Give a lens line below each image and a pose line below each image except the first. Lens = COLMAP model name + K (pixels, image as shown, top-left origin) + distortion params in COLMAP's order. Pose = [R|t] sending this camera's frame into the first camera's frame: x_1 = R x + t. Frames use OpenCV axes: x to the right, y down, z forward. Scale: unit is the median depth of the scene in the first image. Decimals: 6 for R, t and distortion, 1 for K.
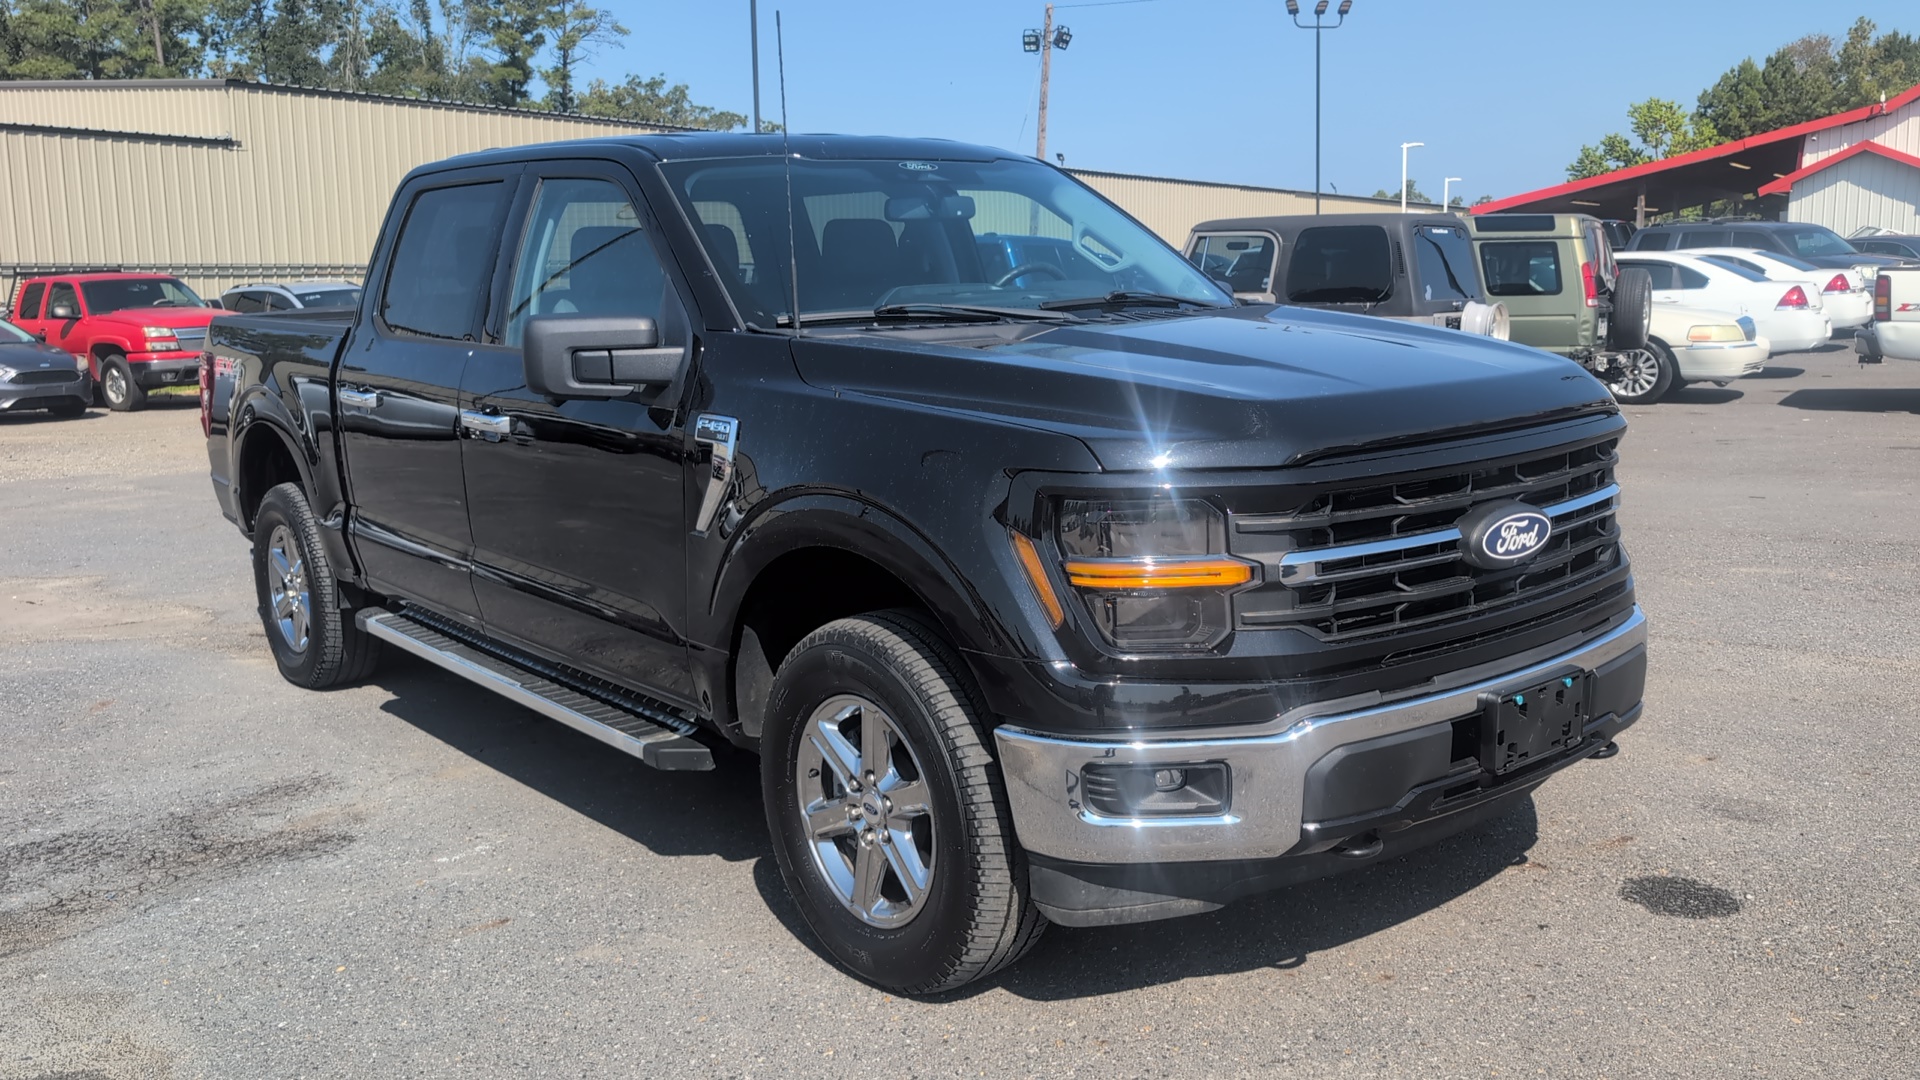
lens RADIAL K [[1615.3, 0, 957.6], [0, 1615.3, 538.2], [0, 0, 1]] dist [0.045129, -0.063301]
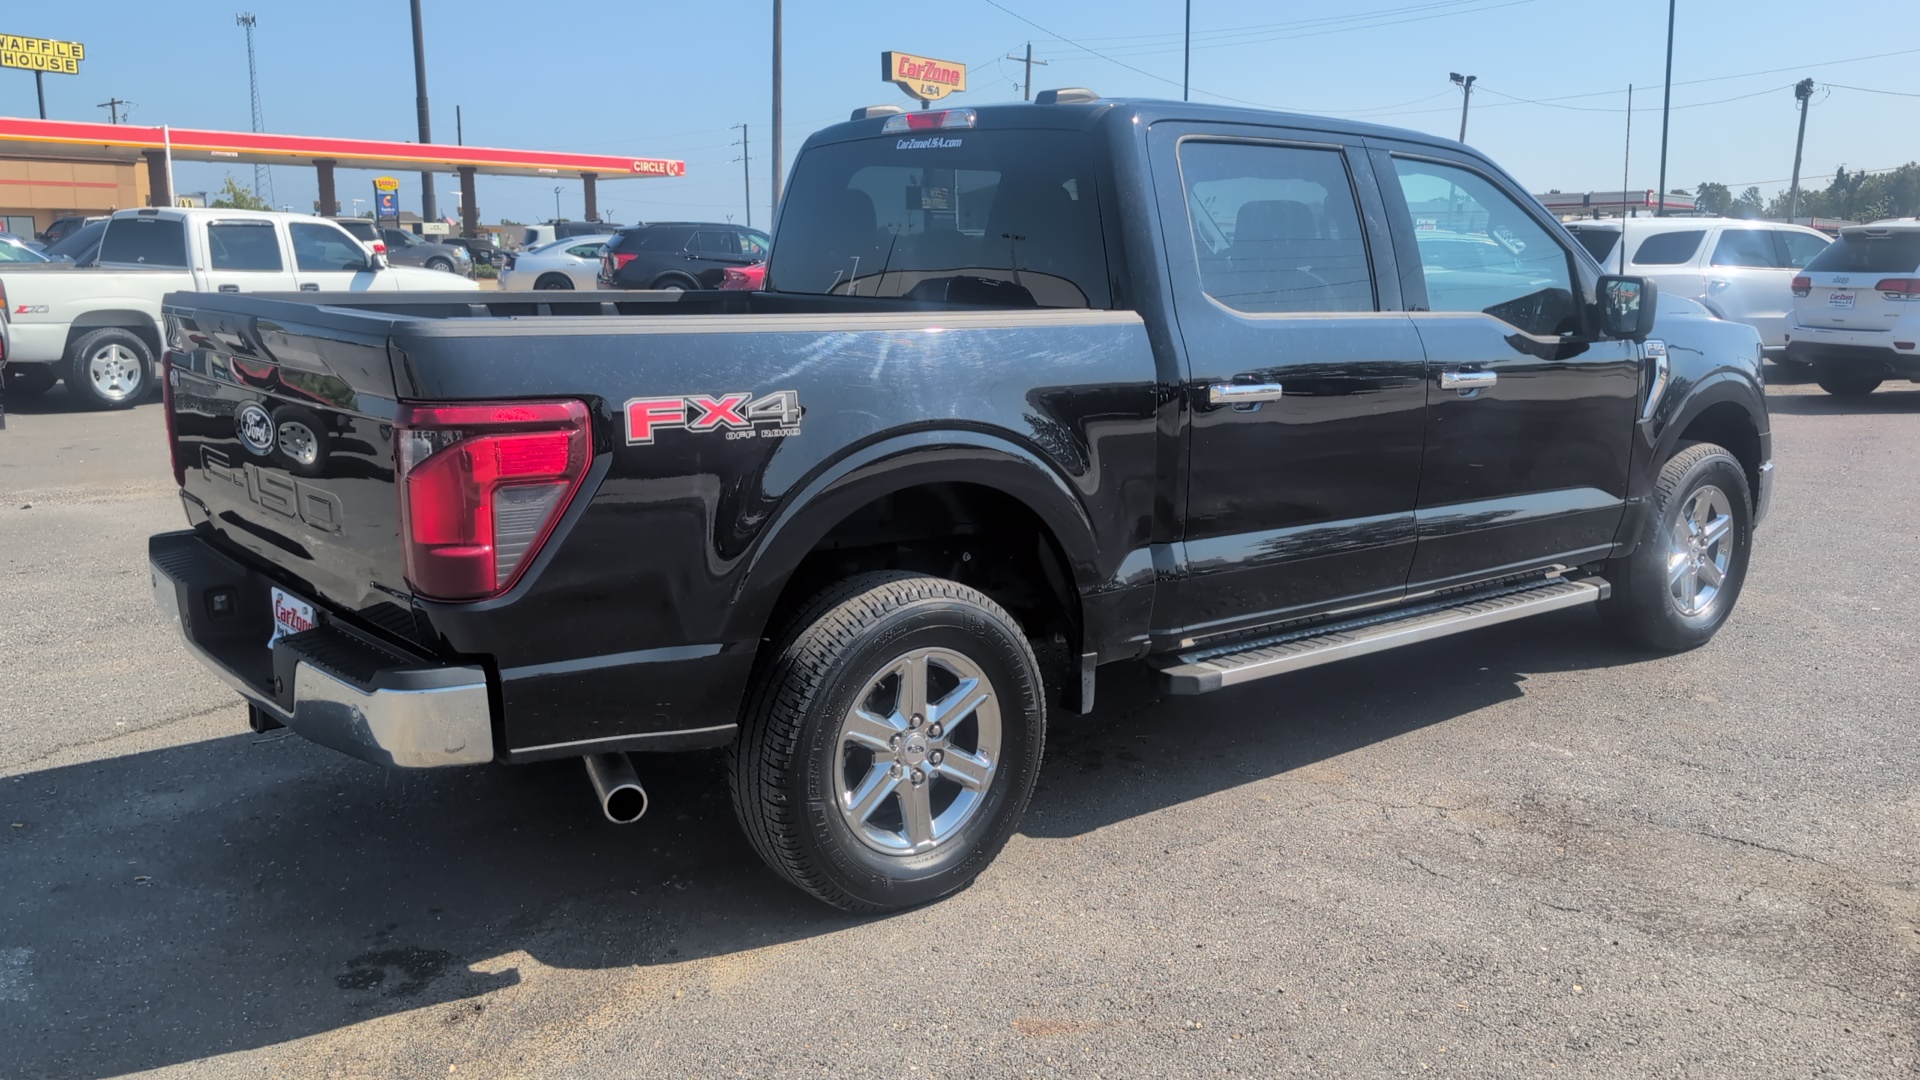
lens RADIAL K [[1615.3, 0, 987.0], [0, 1615.3, 548.9], [0, 0, 1]] dist [0.045129, -0.063301]
pose [[-0.000247, -0.160092, 0.987102, -1.242414], [0.164789, 0.973601, 0.157944, -0.167757], [-0.986329, 0.162702, 0.026140, 1.178676]]
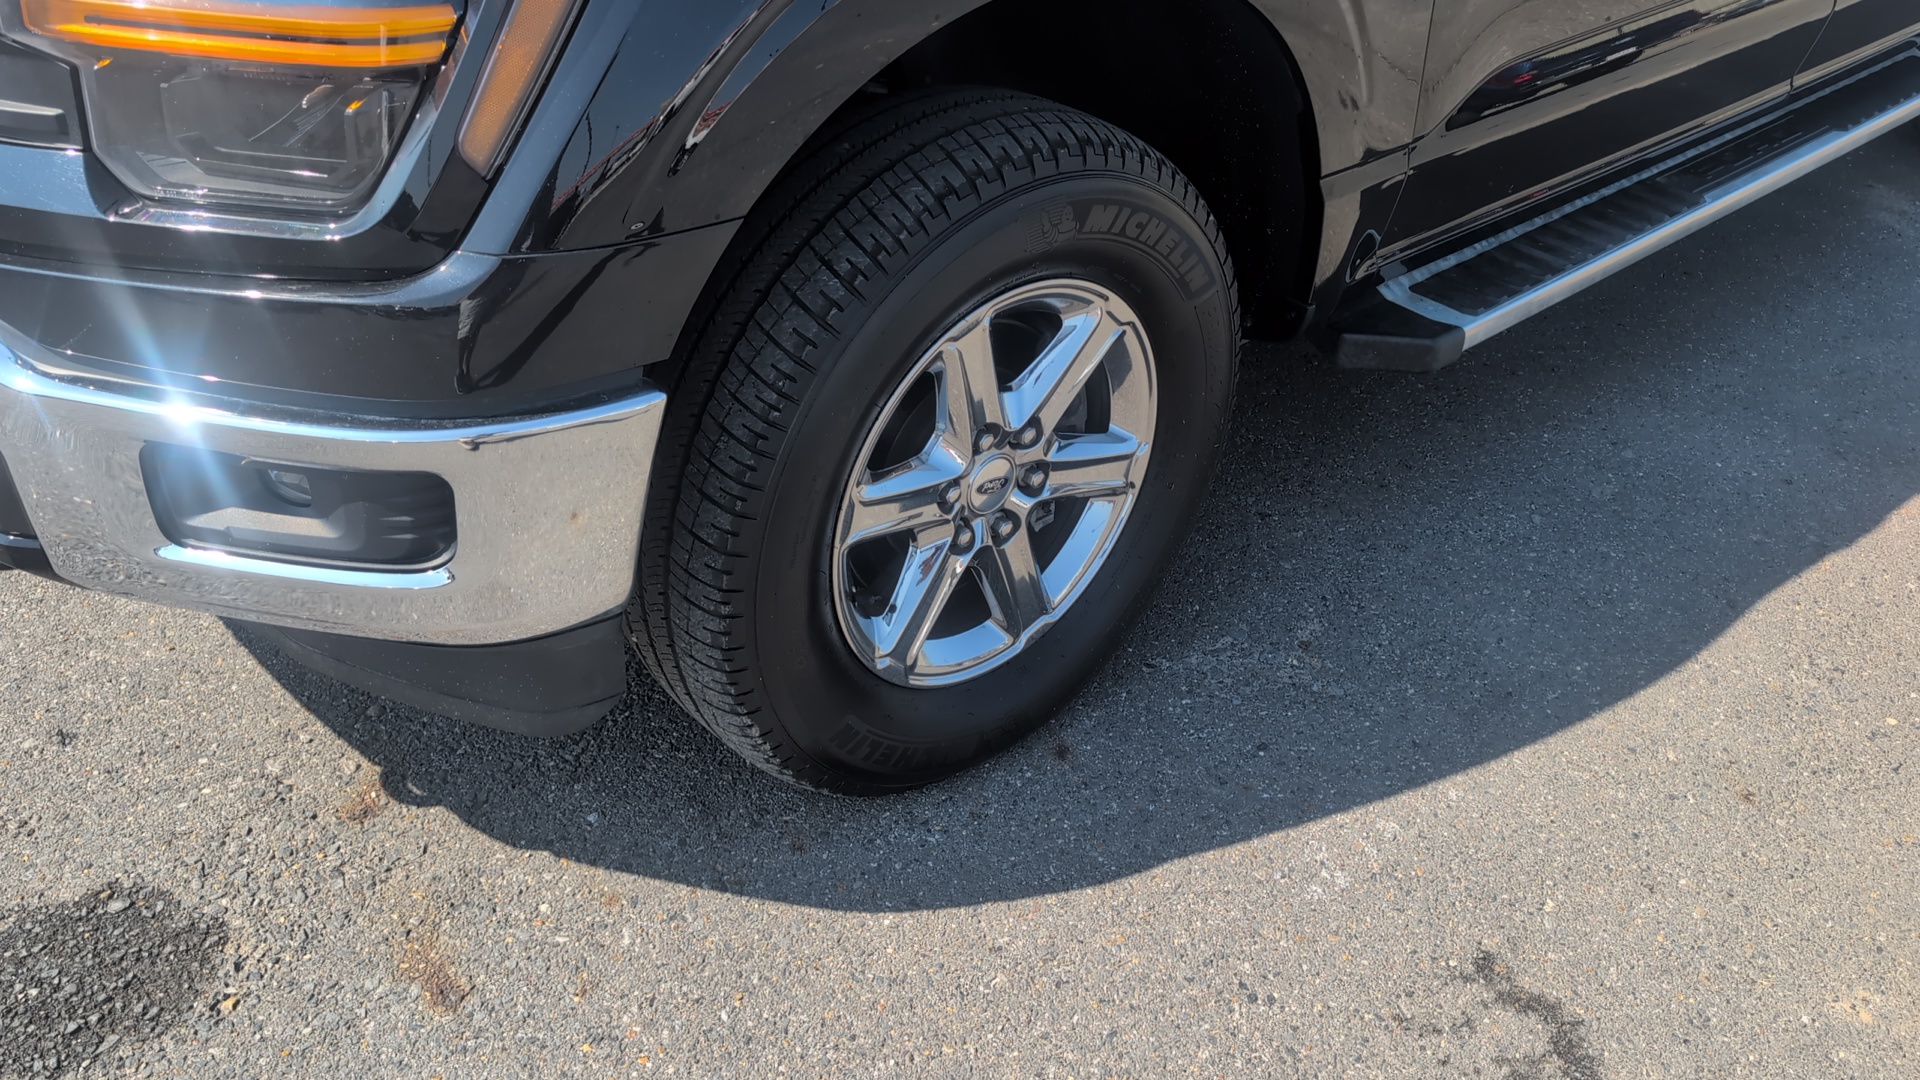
lens RADIAL K [[1615.3, 0, 956.0], [0, 1615.3, 532.3], [0, 0, 1]] dist [0.045129, -0.063301]
pose [[0.056636, 0.575310, -0.815973, 0.554982], [-0.220029, 0.804383, 0.551866, -0.121807], [0.973848, 0.148282, 0.172142, 0.852921]]
